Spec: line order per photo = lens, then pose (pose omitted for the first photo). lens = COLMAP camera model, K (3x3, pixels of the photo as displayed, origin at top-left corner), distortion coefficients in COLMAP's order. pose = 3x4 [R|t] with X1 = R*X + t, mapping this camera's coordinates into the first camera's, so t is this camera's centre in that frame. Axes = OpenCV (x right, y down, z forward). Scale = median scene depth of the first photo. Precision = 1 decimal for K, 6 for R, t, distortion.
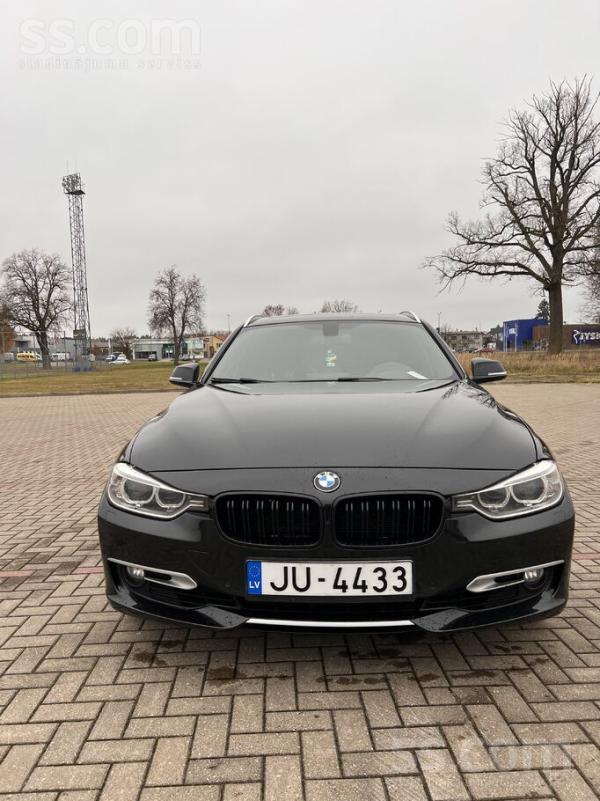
lens RADIAL K [[585.5, 0, 303.8], [0, 585.5, 404.8], [0, 0, 1]] dist [0.046981, -0.053617]
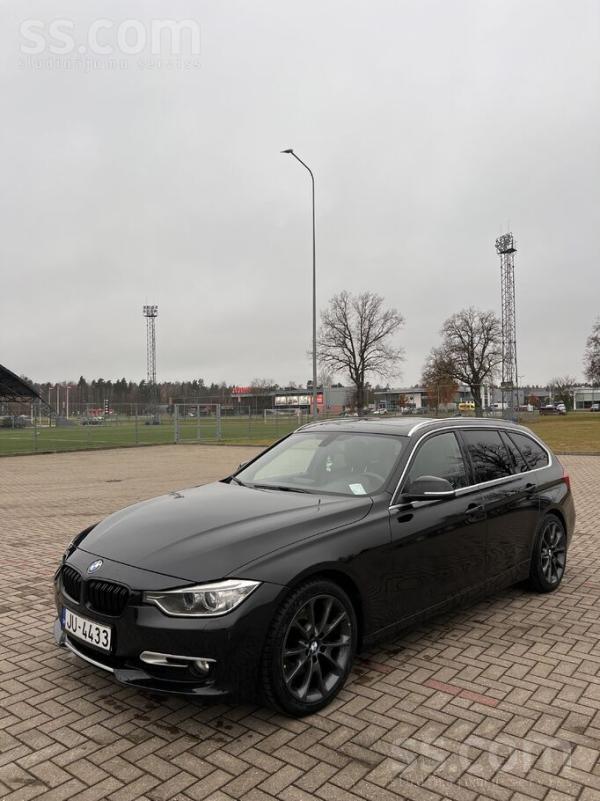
lens RADIAL K [[585.5, 0, 303.8], [0, 585.5, 404.8], [0, 0, 1]] dist [0.046981, -0.053617]
pose [[0.770215, -0.000138, -0.637784, 1.526321], [-0.055746, 0.996158, -0.067538, -0.234081], [0.635344, 0.087573, 0.767248, 0.089400]]
